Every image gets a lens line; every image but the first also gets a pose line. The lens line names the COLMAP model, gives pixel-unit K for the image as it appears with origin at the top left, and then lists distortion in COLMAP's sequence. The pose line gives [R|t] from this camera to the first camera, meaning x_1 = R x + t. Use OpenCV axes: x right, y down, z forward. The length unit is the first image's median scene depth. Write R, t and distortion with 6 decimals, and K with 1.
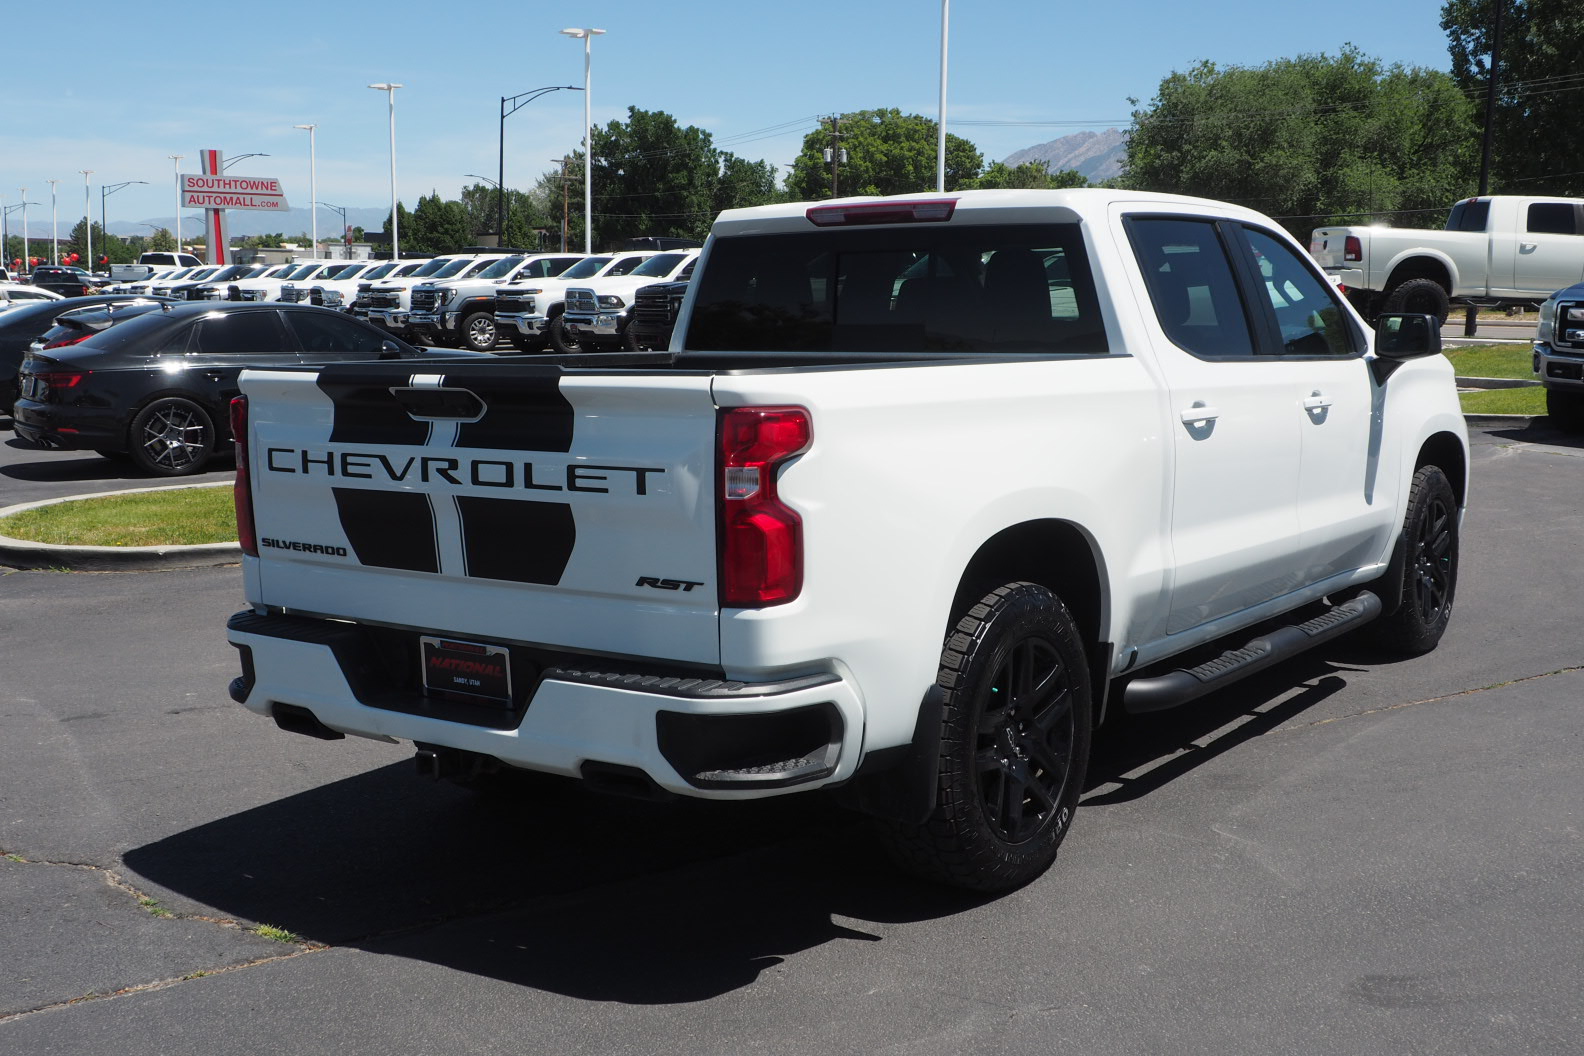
lens RADIAL K [[1839.8, 0, 785.1], [0, 1839.8, 558.6], [0, 0, 1]] dist [-0.010848, -0.008456]
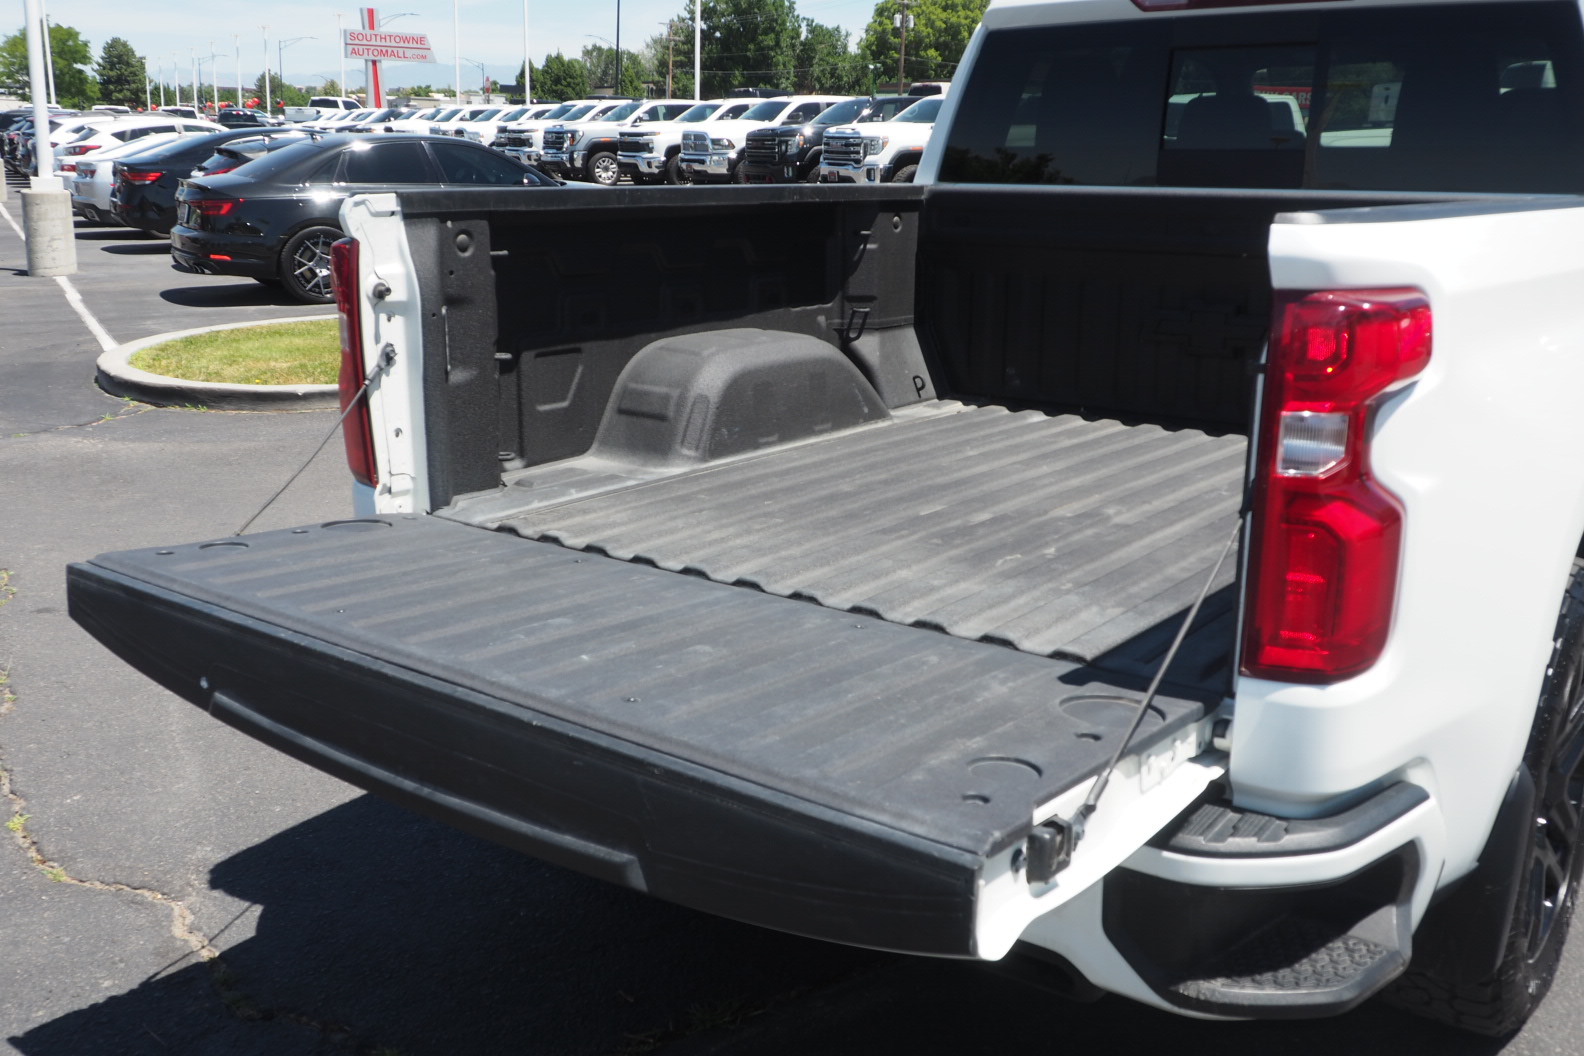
lens RADIAL K [[1456.1, 0, 792.0], [0, 1456.1, 528.0], [0, 0, 1]] dist [-0.013076, -0.003008]
pose [[0.999438, 0.022358, -0.024959, -0.023709], [-0.019369, 0.993270, 0.114195, -0.009277], [0.027344, -0.113647, 0.993145, 0.092722]]
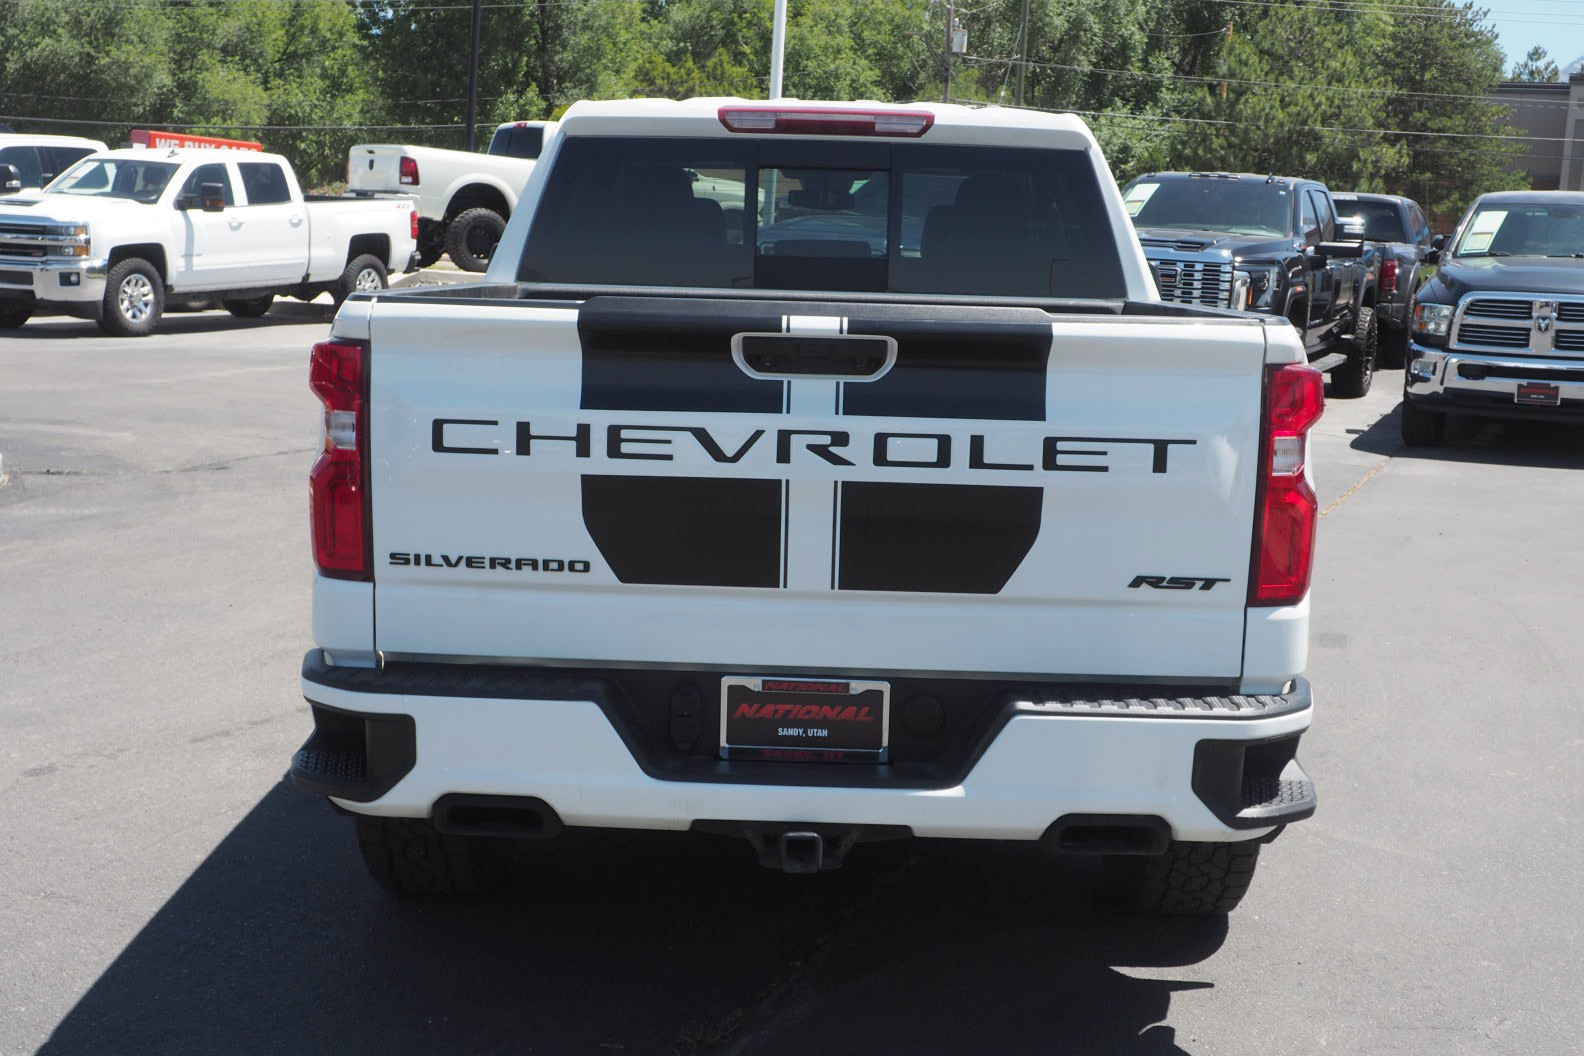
lens RADIAL K [[2126.6, 0, 792.0], [0, 2126.6, 528.0], [0, 0, 1]] dist [0.002645, -0.017208]
pose [[0.813301, -0.042668, 0.580276, -0.116994], [0.041281, 0.999026, 0.015601, -0.005002], [-0.580377, 0.011266, 0.814270, 0.053646]]
